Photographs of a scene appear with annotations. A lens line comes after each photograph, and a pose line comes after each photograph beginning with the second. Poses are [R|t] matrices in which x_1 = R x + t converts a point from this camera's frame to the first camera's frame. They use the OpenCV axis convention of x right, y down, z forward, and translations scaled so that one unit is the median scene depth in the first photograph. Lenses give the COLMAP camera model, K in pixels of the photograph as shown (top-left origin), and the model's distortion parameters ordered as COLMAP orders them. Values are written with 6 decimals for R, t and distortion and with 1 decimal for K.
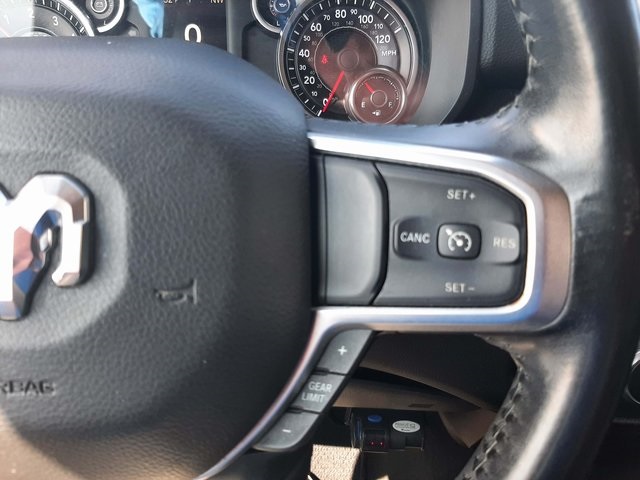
lens RADIAL K [[535.1, 0, 320.0], [0, 535.1, 240.0], [0, 0, 1]] dist [0.005813, -0.086797]
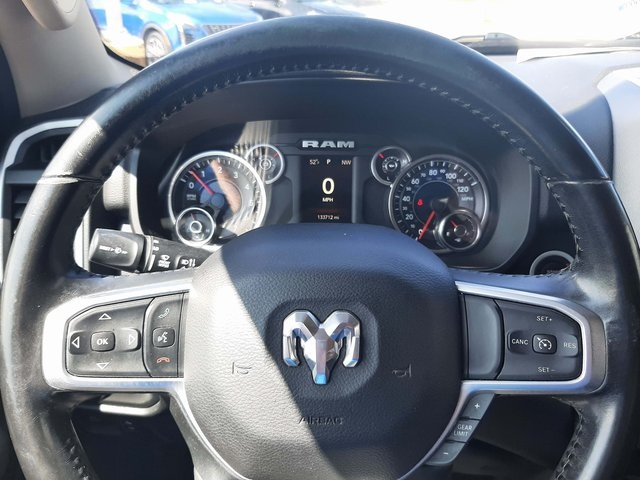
lens RADIAL K [[535.1, 0, 320.0], [0, 535.1, 240.0], [0, 0, 1]] dist [0.005813, -0.086797]
pose [[0.998163, -0.003901, -0.060463, -0.370328], [-0.004871, 0.989528, -0.144262, -0.077123], [0.060392, 0.144291, 0.987691, -0.849824]]
